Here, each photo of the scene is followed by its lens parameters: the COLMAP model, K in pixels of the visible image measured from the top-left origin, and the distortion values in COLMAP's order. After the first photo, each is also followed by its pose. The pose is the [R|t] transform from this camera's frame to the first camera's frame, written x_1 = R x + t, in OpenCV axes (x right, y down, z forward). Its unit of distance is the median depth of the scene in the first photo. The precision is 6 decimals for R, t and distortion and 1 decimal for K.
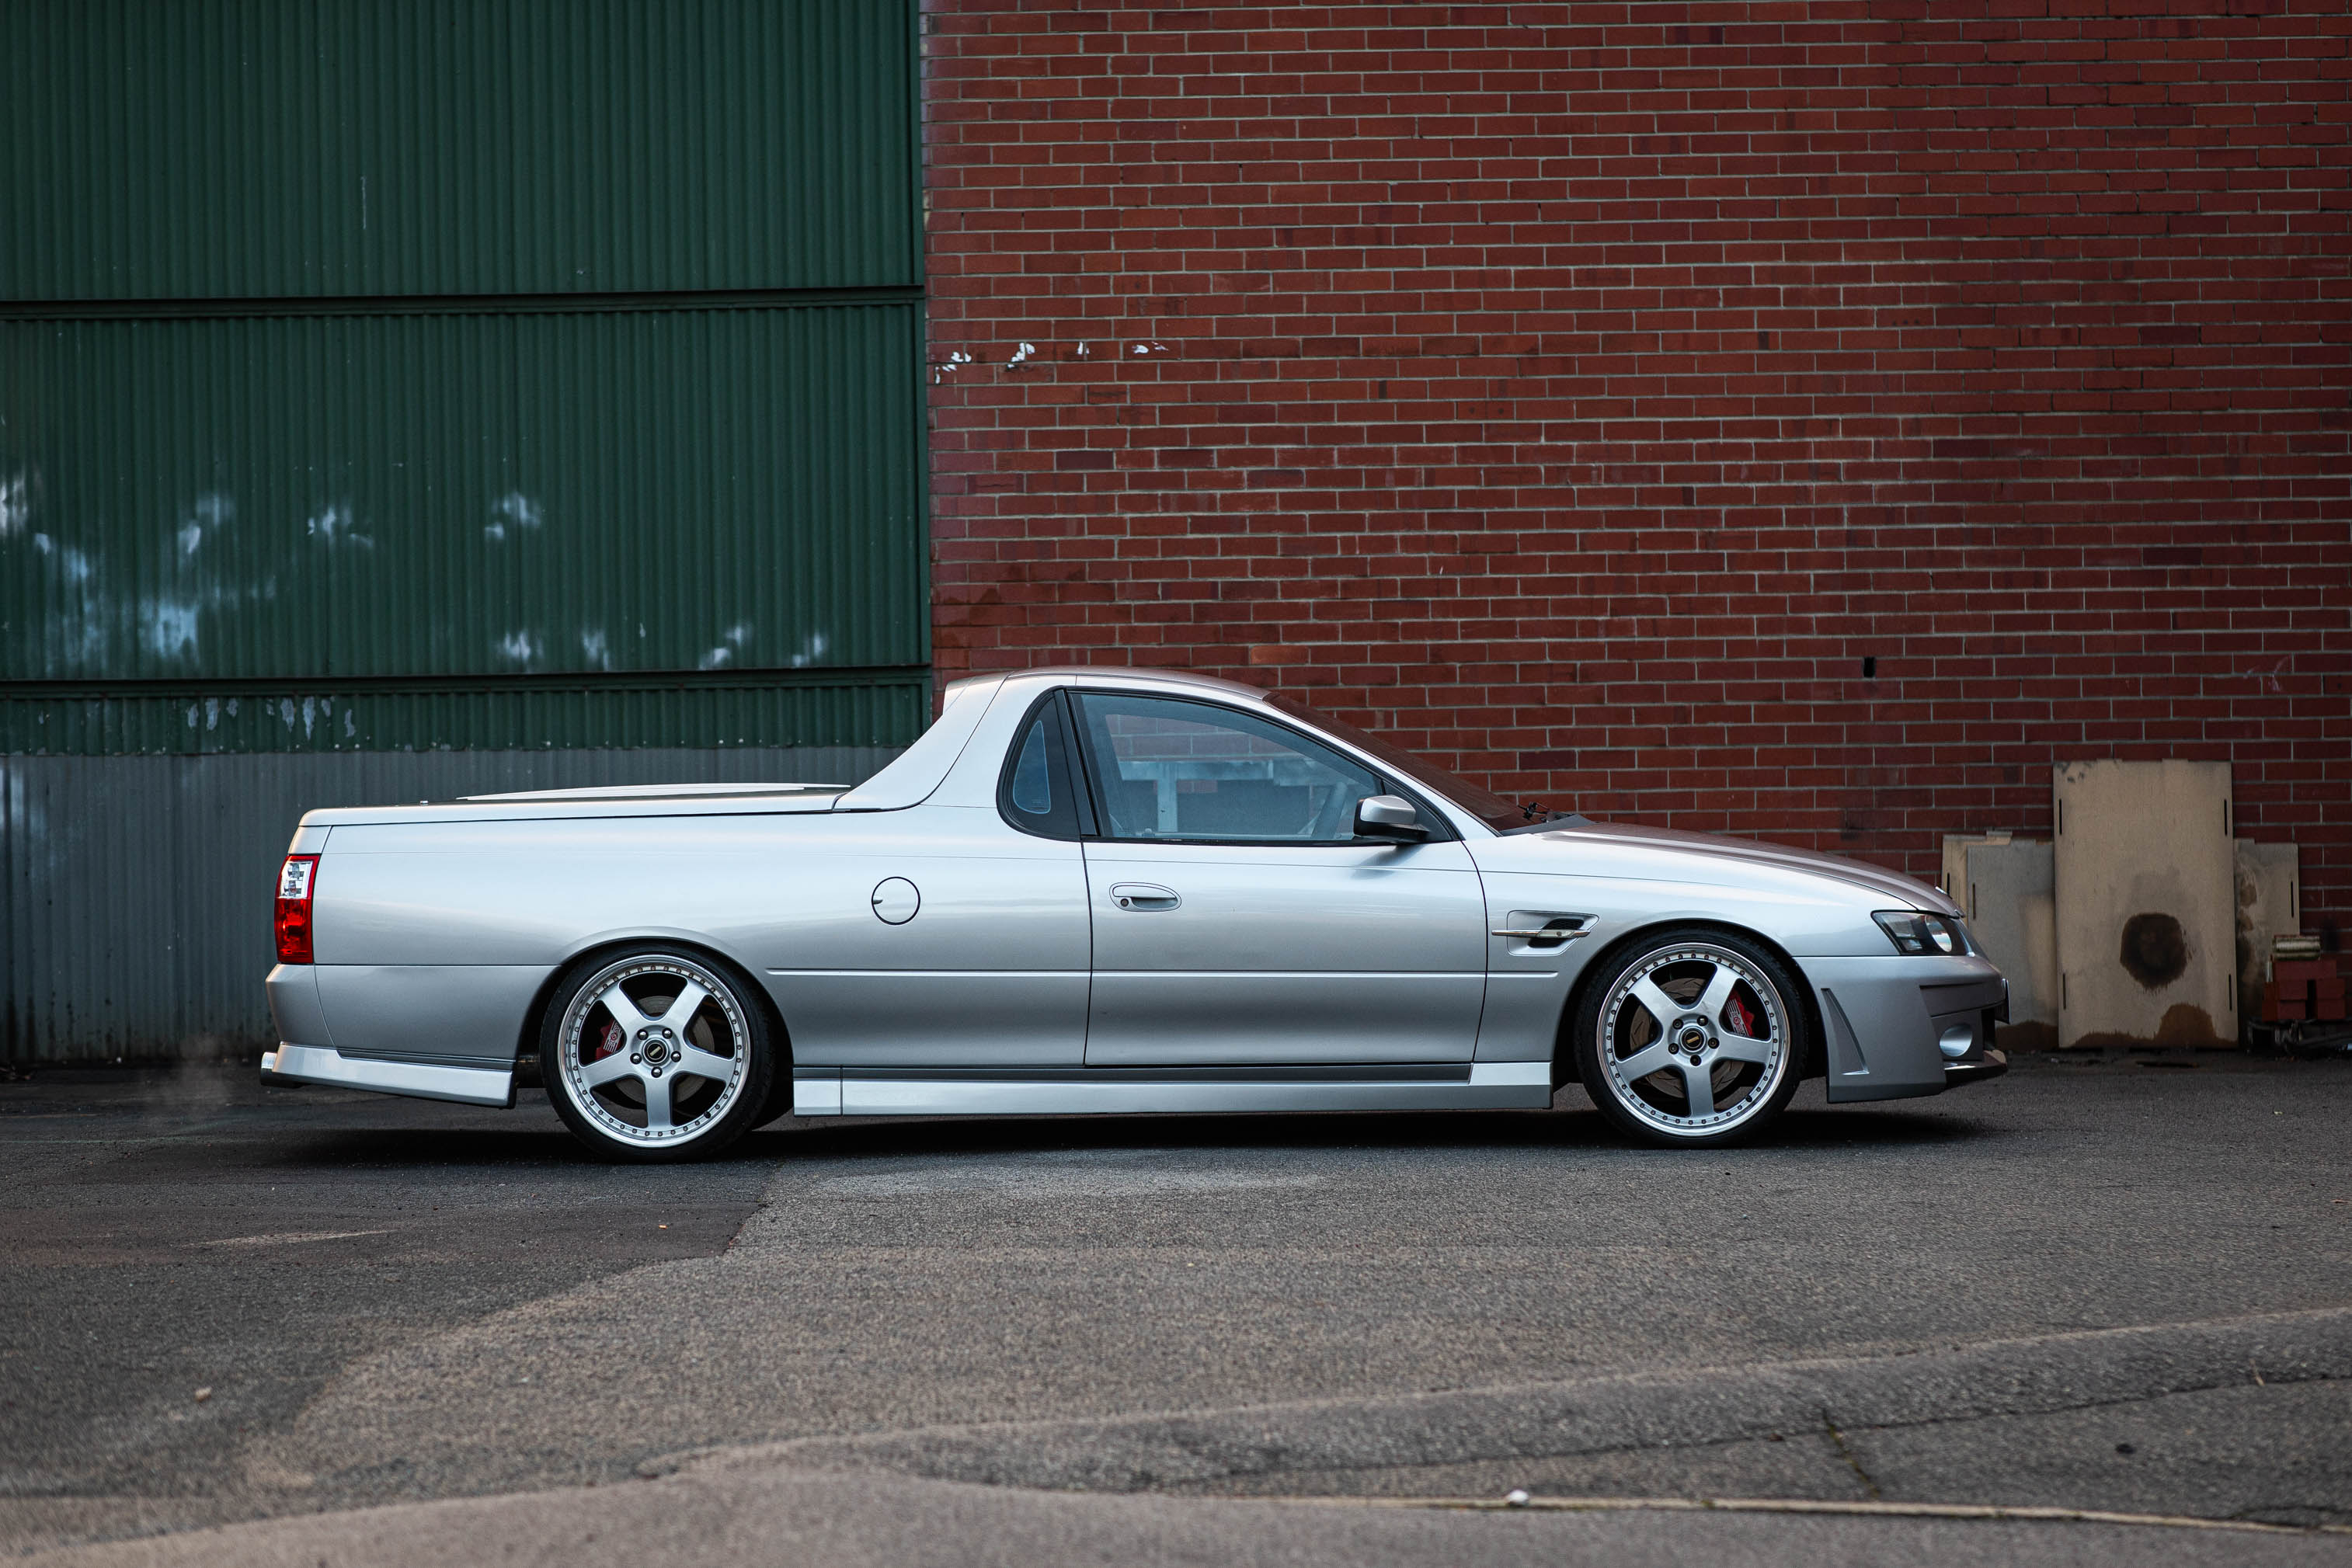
lens RADIAL K [[5735.5, 0, 1179.1], [0, 5735.5, 756.6], [0, 0, 1]] dist [0.035168, 0.591914]
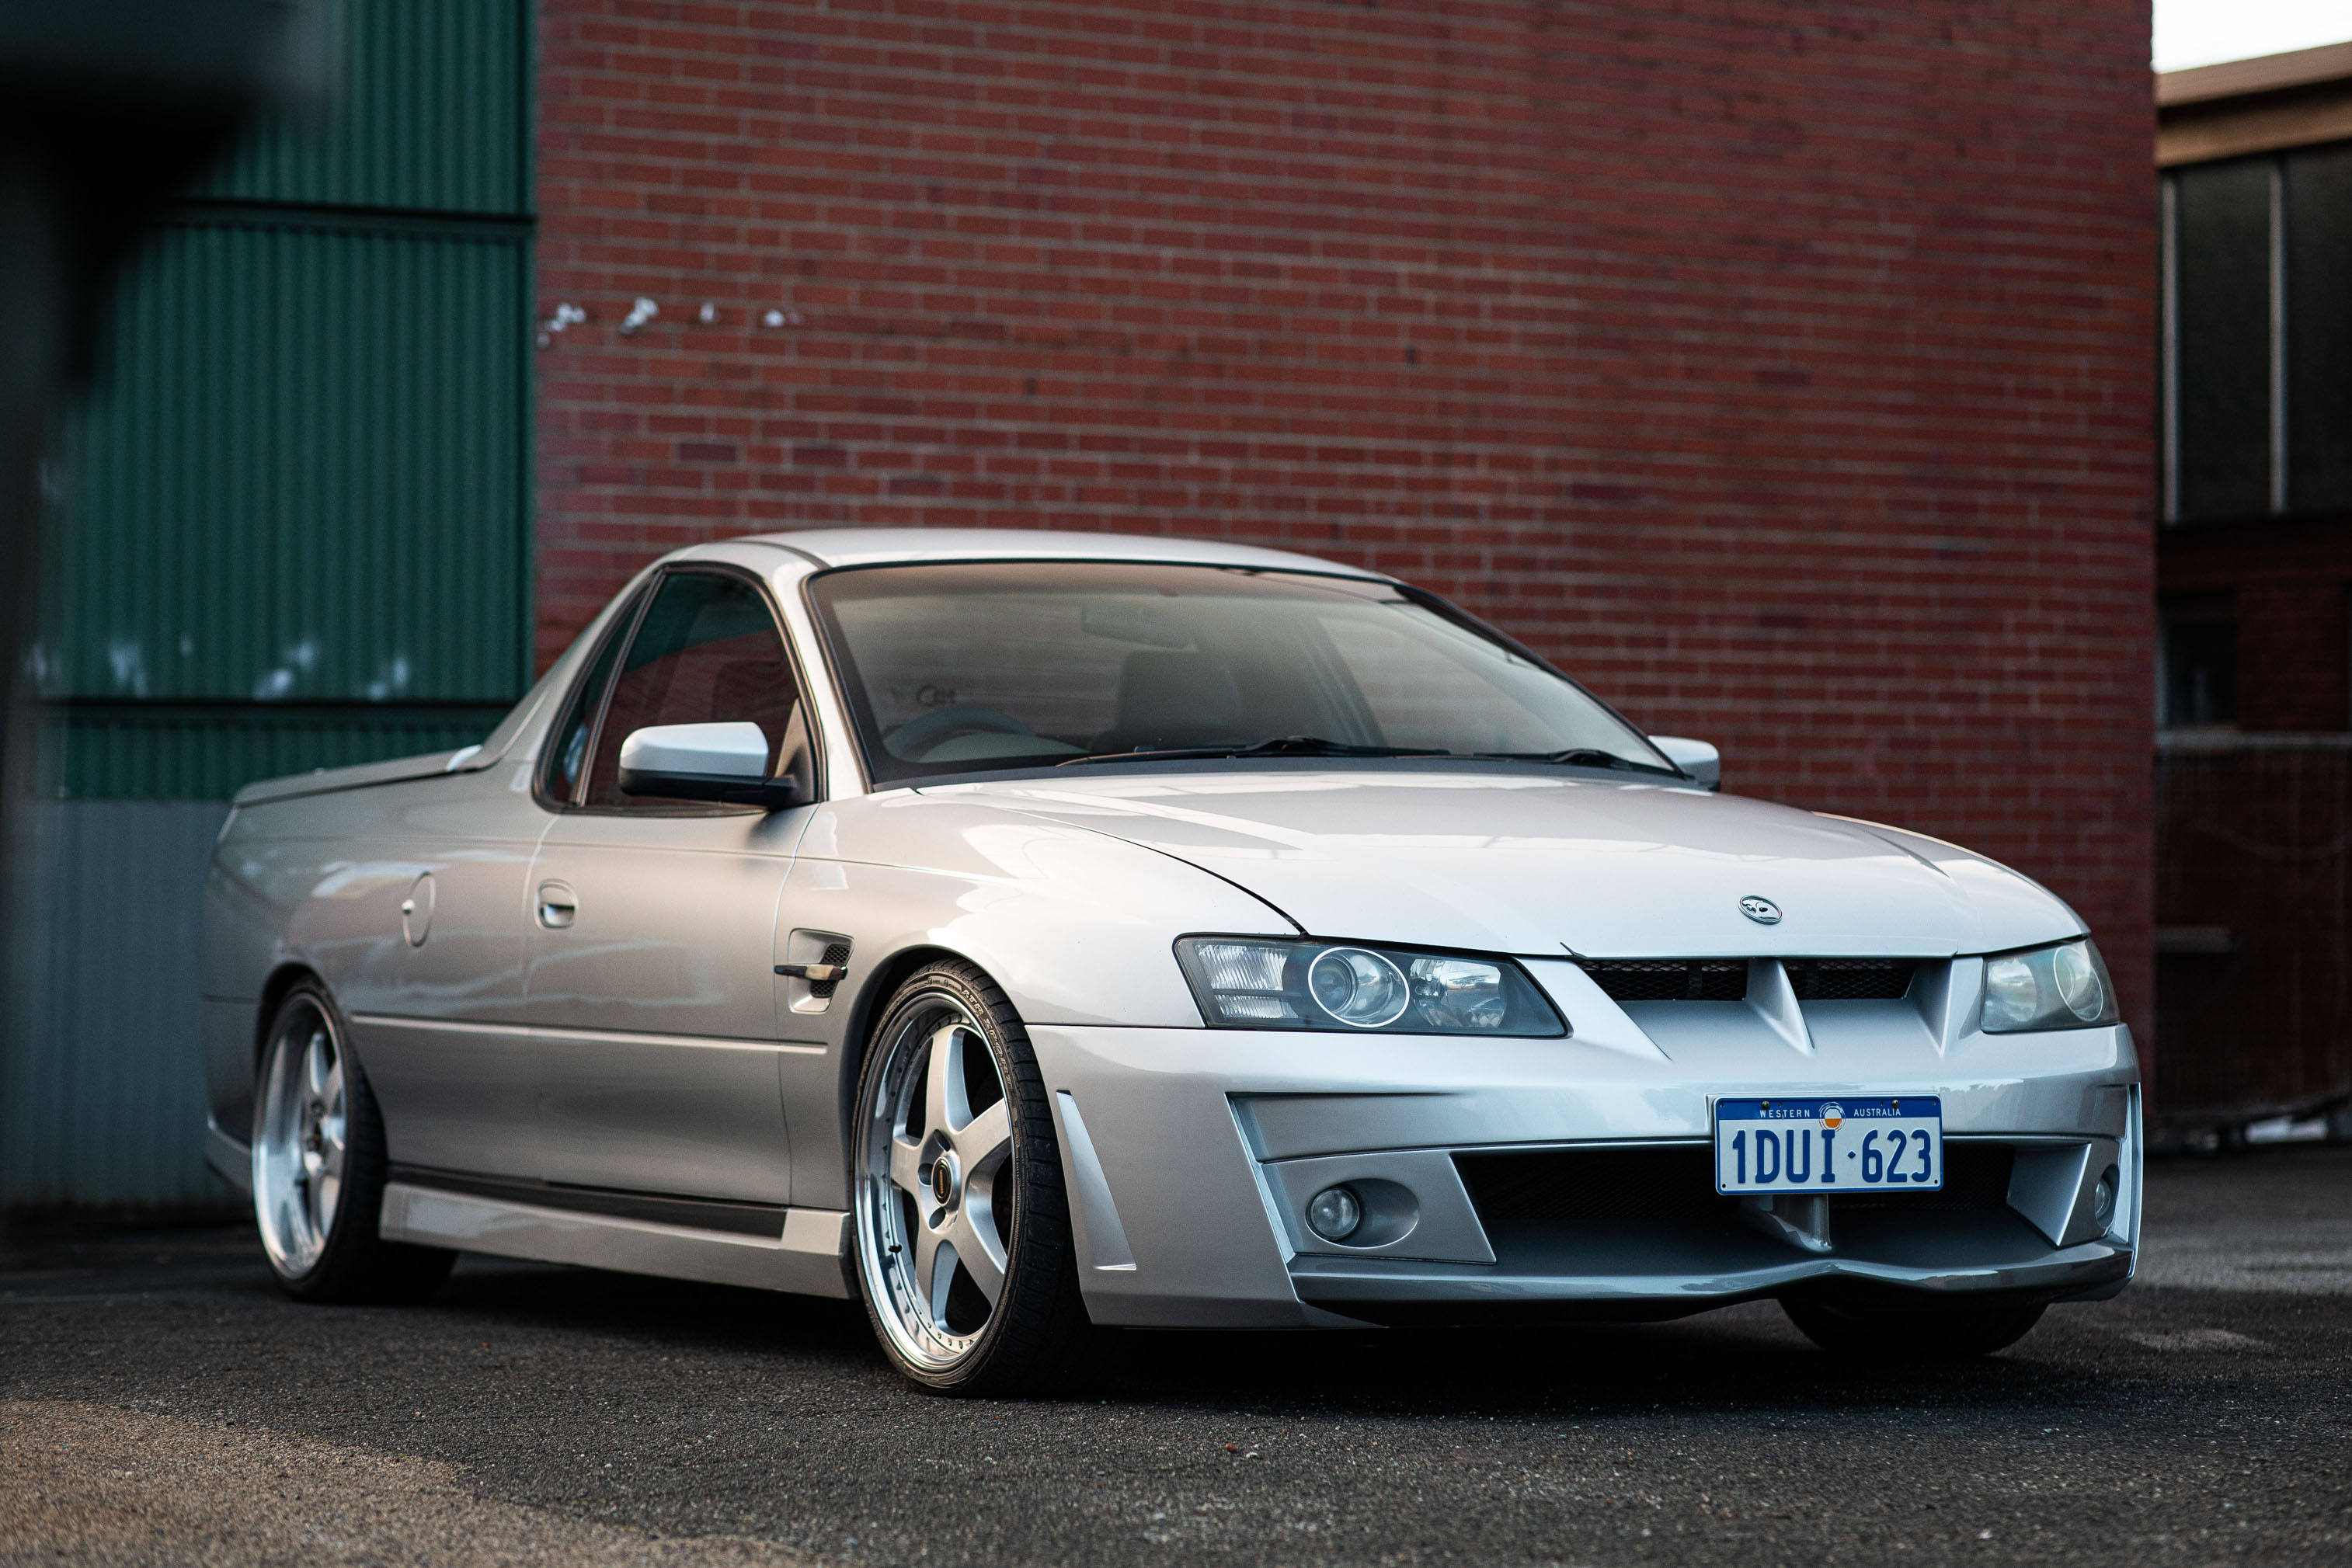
lens RADIAL K [[5778.5, 0, 1251.4], [0, 5778.5, 775.7], [0, 0, 1]] dist [0.095894, -0.789800]
pose [[0.830741, 0.022313, 0.556212, -0.401554], [0.003893, 0.998939, -0.045887, 0.030681], [-0.556645, 0.040286, 0.829773, 0.291242]]
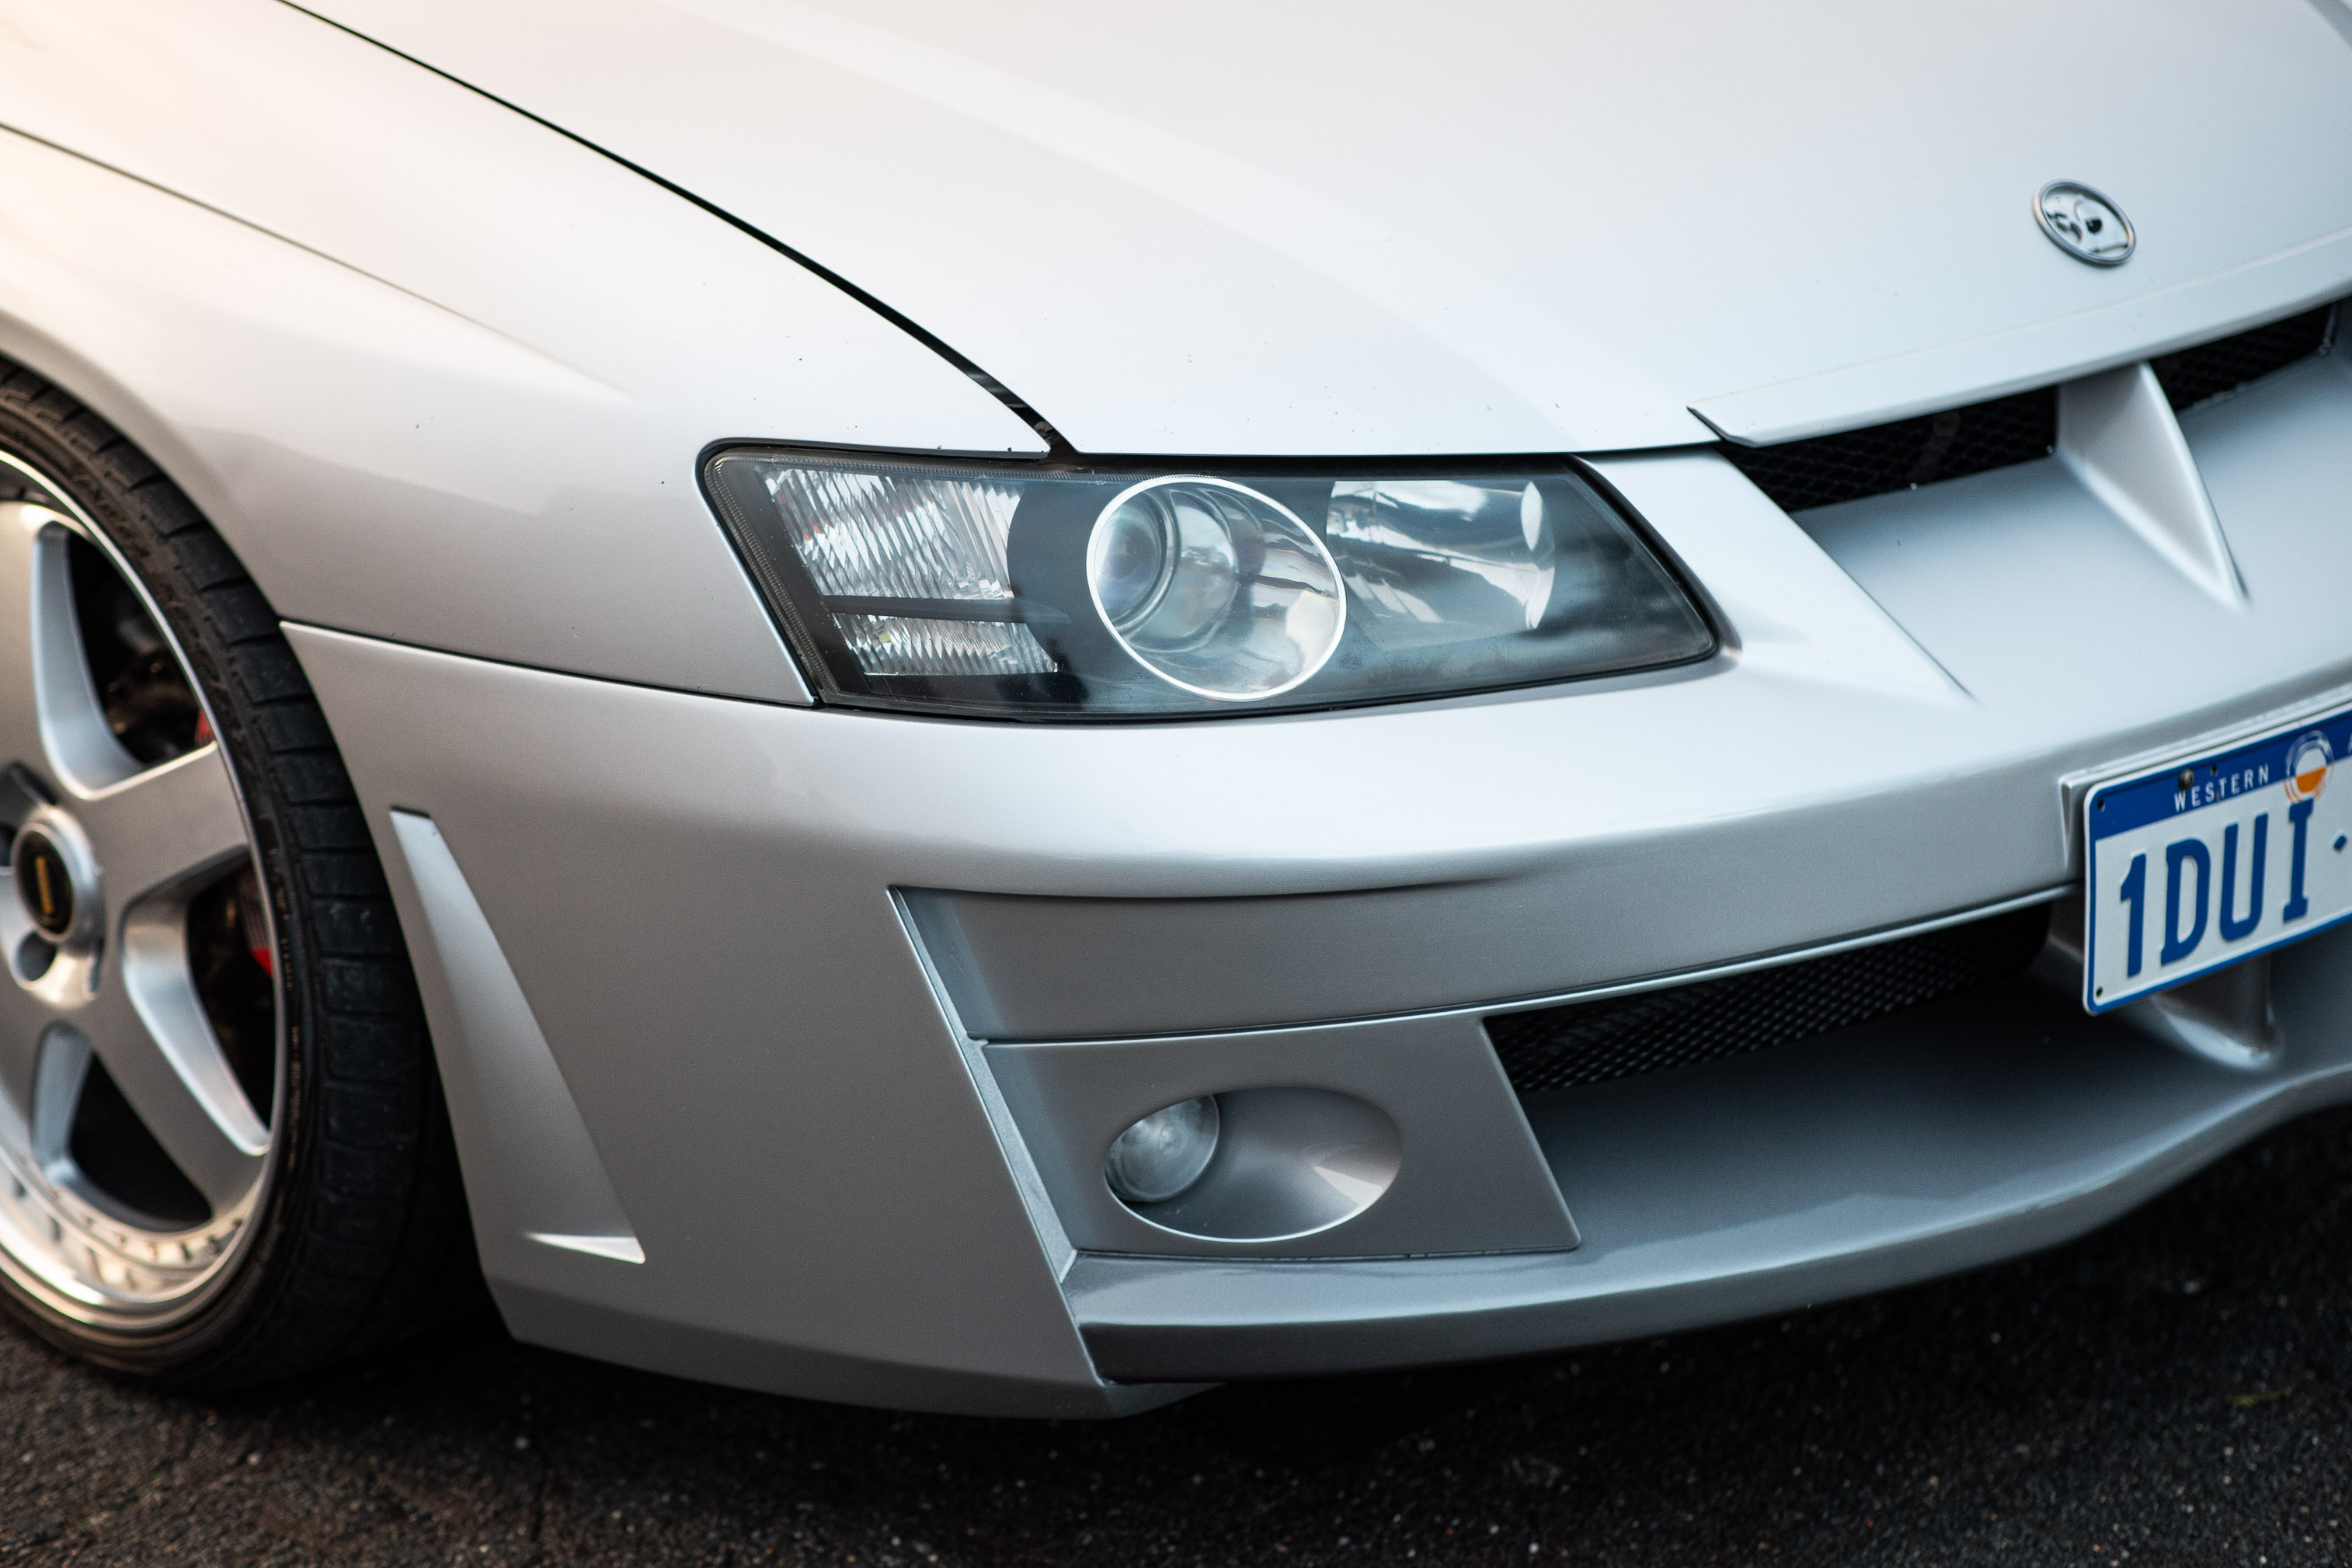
lens RADIAL K [[5838.2, 0, 1266.9], [0, 5838.2, 783.9], [0, 0, 1]] dist [-0.025608, 0.889847]
pose [[0.667729, -0.243686, 0.703388, -0.293979], [0.017840, 0.949868, 0.312143, -0.011793], [-0.744191, -0.195878, 0.638602, 0.495835]]
